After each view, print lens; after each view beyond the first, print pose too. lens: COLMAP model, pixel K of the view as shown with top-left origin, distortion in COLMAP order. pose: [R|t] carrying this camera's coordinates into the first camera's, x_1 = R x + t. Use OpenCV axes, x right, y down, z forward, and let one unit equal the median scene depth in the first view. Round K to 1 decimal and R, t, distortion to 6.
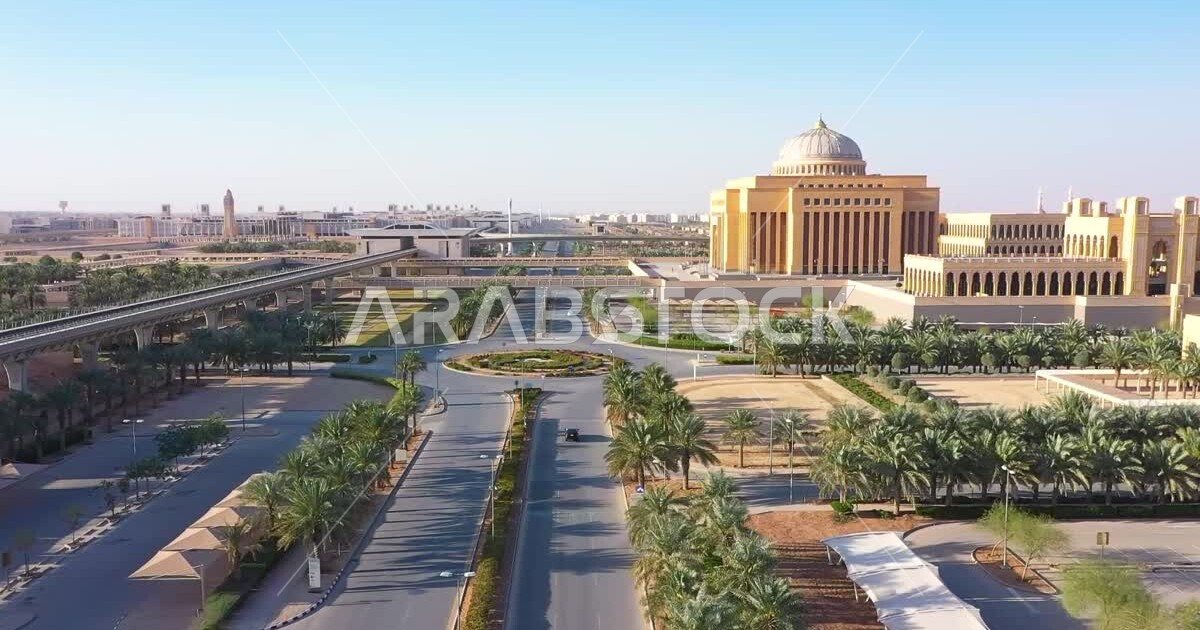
lens RADIAL K [[974.6, 0, 600.0], [0, 974.6, 315.0], [0, 0, 1]] dist [-0.036666, 0.000355]
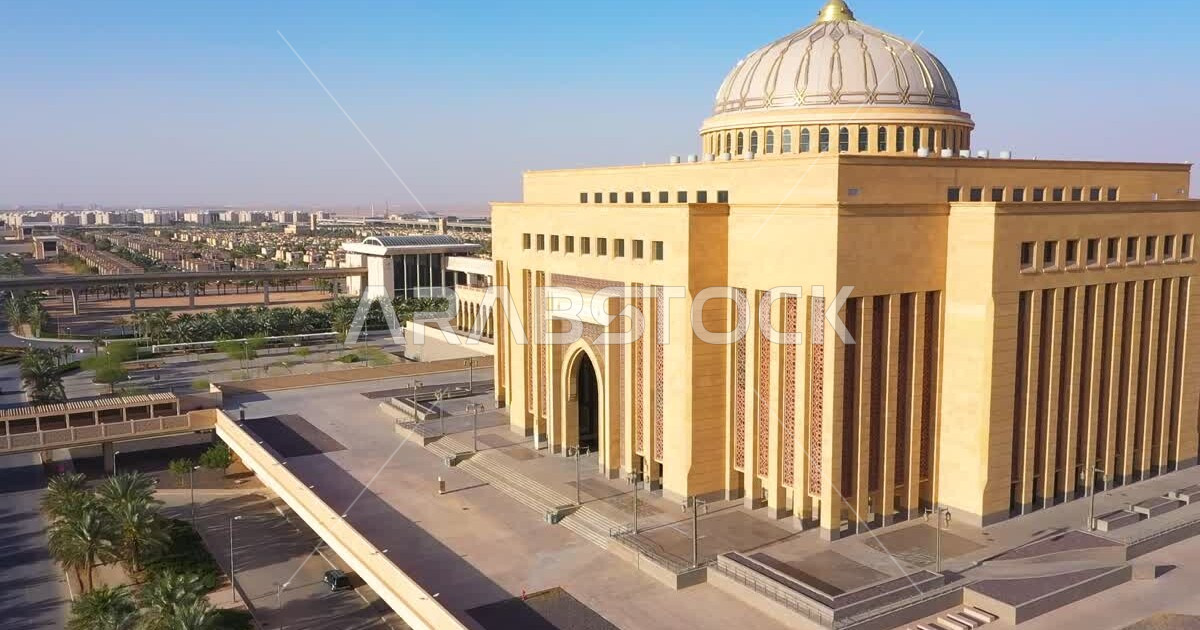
lens RADIAL K [[974.6, 0, 600.0], [0, 974.6, 315.0], [0, 0, 1]] dist [-0.036666, 0.000355]
pose [[0.860800, -0.061170, 0.505253, -0.024846], [0.055546, 0.998112, 0.026205, -0.106106], [-0.505902, 0.005507, 0.862573, 0.777289]]
